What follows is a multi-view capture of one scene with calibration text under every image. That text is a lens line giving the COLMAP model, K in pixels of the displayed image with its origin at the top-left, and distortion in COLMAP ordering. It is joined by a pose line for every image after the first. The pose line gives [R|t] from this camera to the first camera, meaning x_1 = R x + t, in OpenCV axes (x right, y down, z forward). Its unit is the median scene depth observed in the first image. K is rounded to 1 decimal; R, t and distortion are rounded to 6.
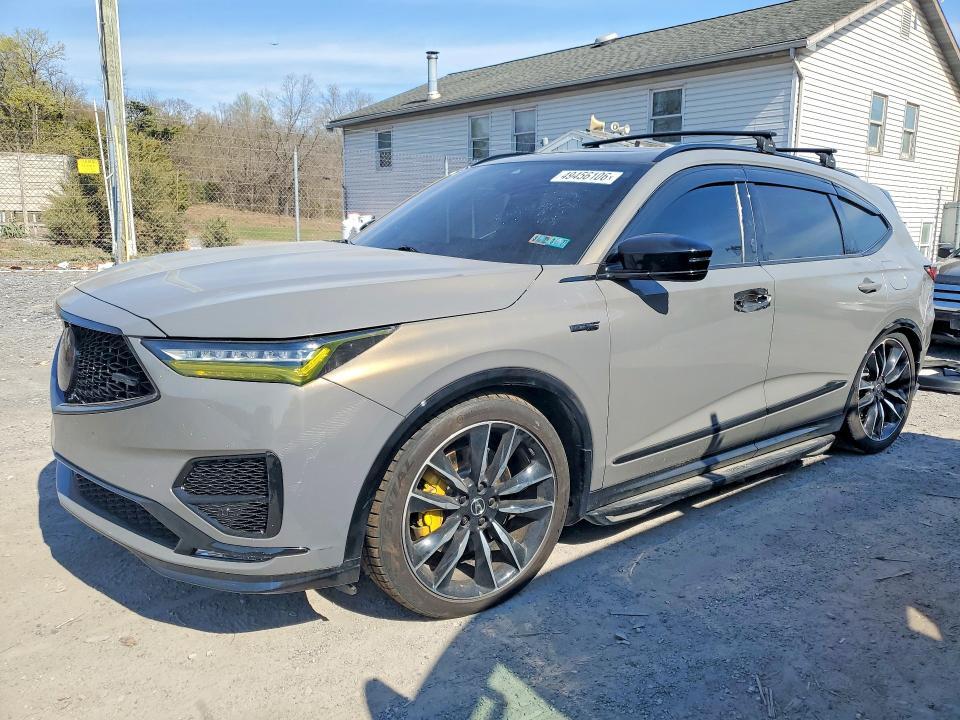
lens RADIAL K [[738.3, 0, 480.0], [0, 738.3, 360.0], [0, 0, 1]] dist [0.058248, -0.003627]
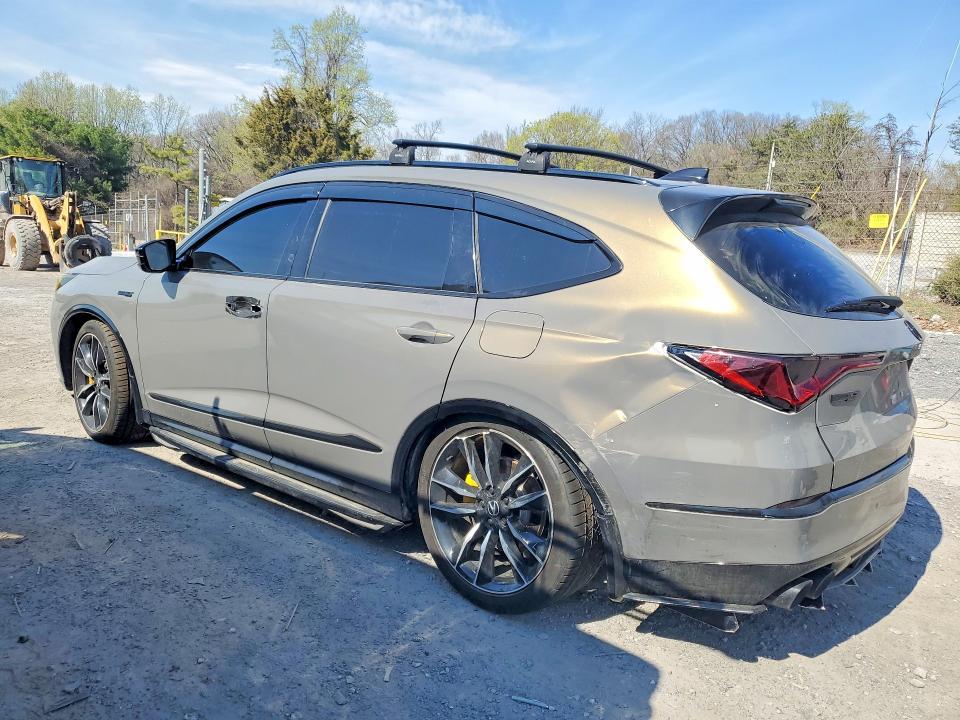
lens RADIAL K [[738.3, 0, 480.0], [0, 738.3, 360.0], [0, 0, 1]] dist [0.058248, -0.003627]
pose [[0.225991, 0.162725, -0.960442, 1.409043], [-0.221891, 0.968629, 0.111902, -0.191447], [0.948521, 0.187825, 0.255009, 1.017267]]
